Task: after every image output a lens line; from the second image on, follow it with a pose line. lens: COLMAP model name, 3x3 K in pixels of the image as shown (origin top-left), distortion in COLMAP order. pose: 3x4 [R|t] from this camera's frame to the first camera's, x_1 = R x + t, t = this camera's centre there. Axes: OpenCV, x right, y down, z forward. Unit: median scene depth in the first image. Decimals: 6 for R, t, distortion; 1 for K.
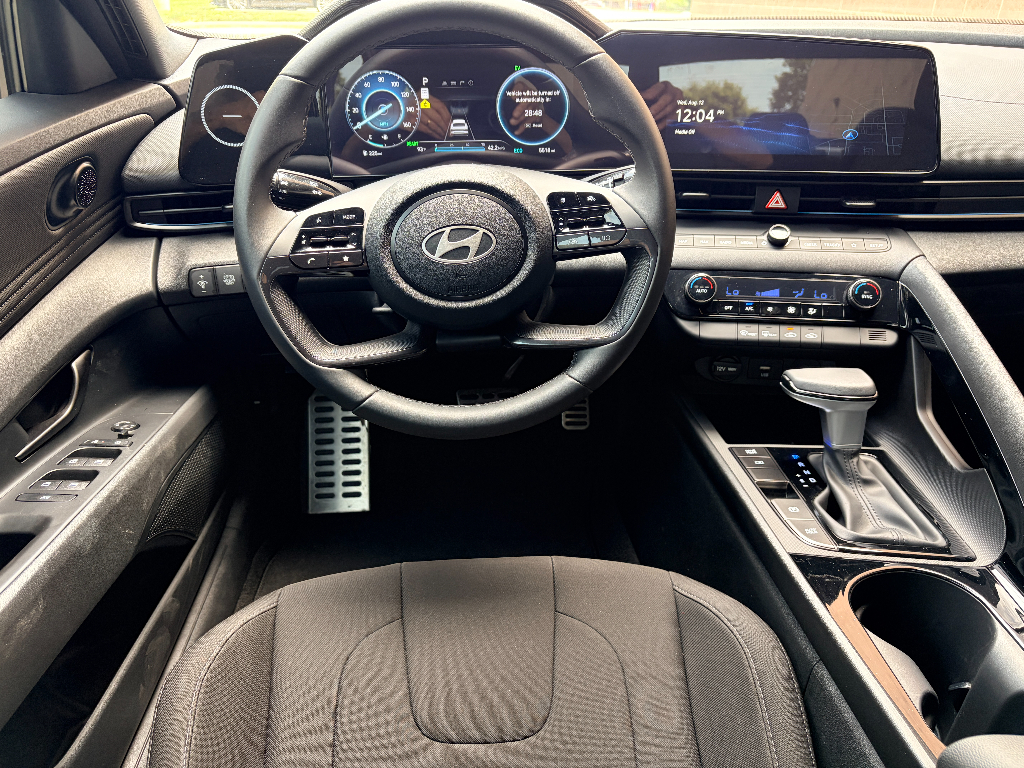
lens RADIAL K [[787.1, 0, 512.7], [0, 787.1, 388.3], [0, 0, 1]] dist [0.022272, -0.057080]
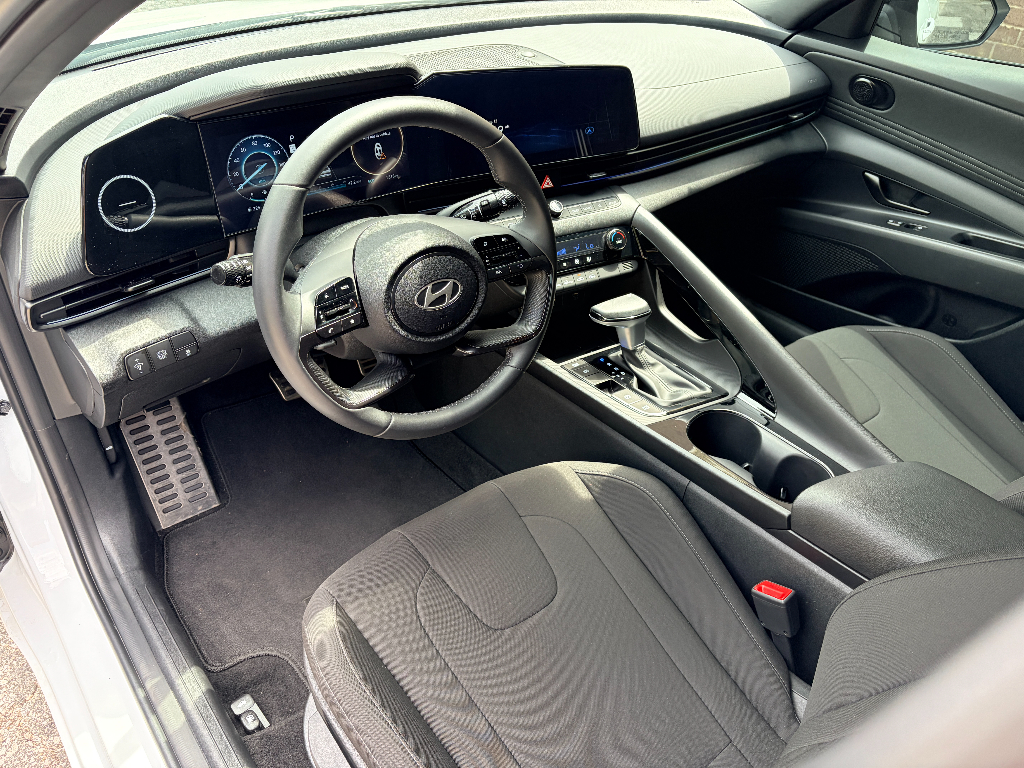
lens RADIAL K [[773.7, 0, 515.7], [0, 773.7, 392.7], [0, 0, 1]] dist [0.044627, -0.050408]
pose [[0.817622, -0.311359, 0.484303, -0.595441], [0.220186, 0.946314, 0.236659, -0.280821], [-0.531989, -0.086861, 0.842284, -0.171424]]
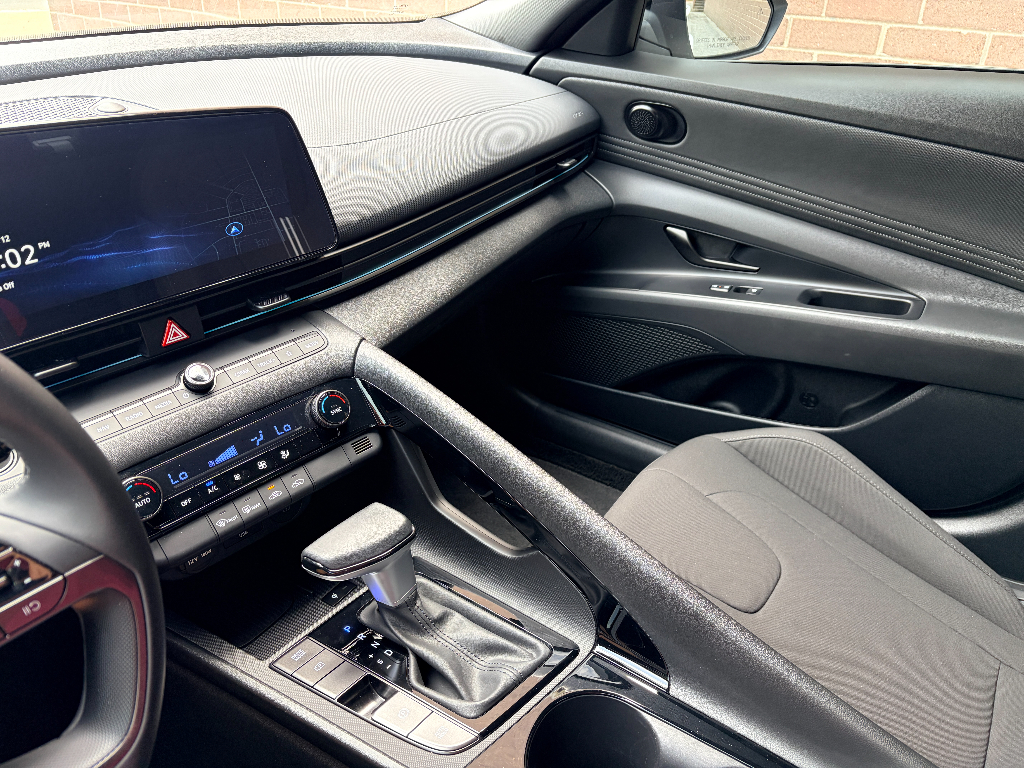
lens RADIAL K [[787.1, 0, 512.7], [0, 787.1, 388.3], [0, 0, 1]] dist [0.022272, -0.057080]
pose [[0.594351, -0.399540, 0.697936, -0.004236], [0.347055, 0.910313, 0.225571, -0.309003], [-0.725465, 0.108154, 0.679708, 0.367166]]
